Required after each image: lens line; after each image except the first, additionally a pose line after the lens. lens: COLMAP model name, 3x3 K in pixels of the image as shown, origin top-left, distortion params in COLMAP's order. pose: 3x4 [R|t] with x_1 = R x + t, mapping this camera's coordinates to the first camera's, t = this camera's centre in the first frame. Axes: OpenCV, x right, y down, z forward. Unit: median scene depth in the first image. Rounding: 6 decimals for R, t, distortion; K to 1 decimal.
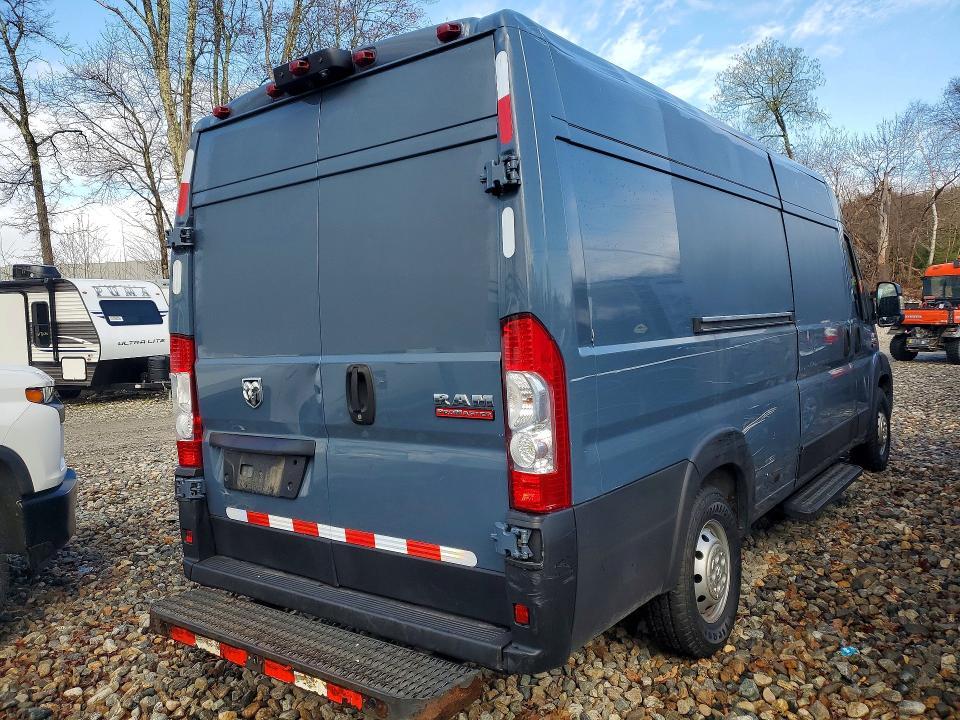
lens RADIAL K [[755.0, 0, 480.0], [0, 755.0, 360.0], [0, 0, 1]] dist [0.001630, 0.047477]
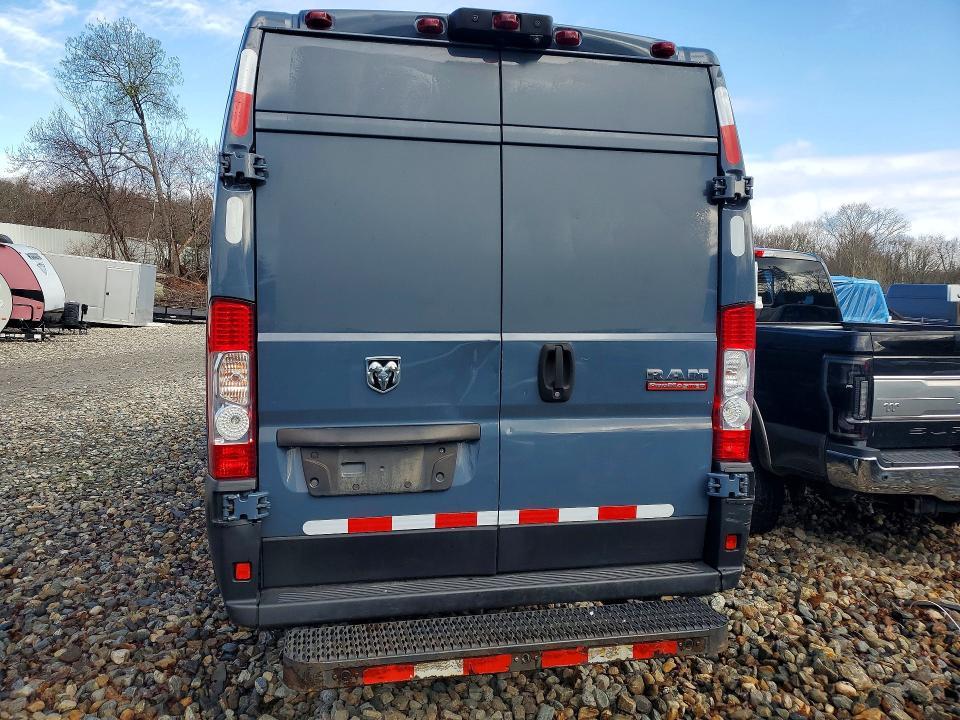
lens RADIAL K [[755.0, 0, 480.0], [0, 755.0, 360.0], [0, 0, 1]] dist [0.001630, 0.047477]
pose [[0.651394, 0.002236, 0.758736, -0.922706], [-0.008009, 0.999960, 0.003930, 0.024930], [-0.758697, -0.008637, 0.651386, 0.395477]]
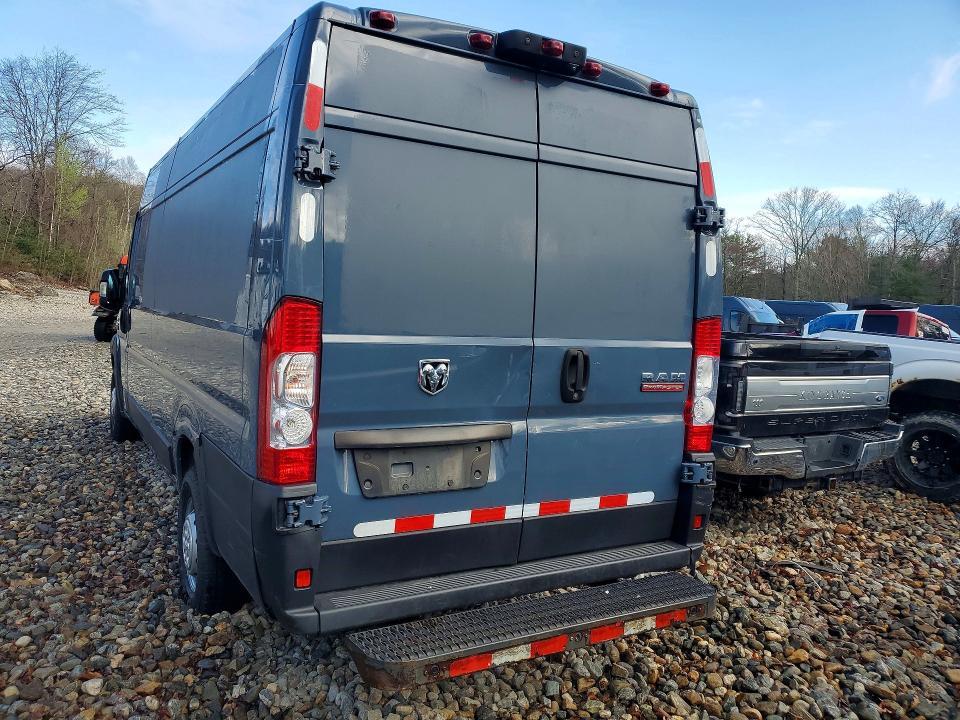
lens RADIAL K [[755.0, 0, 480.0], [0, 755.0, 360.0], [0, 0, 1]] dist [0.001630, 0.047477]
pose [[0.375877, 0.000444, 0.926669, -1.145908], [-0.025823, 0.999617, 0.009996, 0.015886], [-0.926310, -0.027687, 0.375744, 0.669740]]
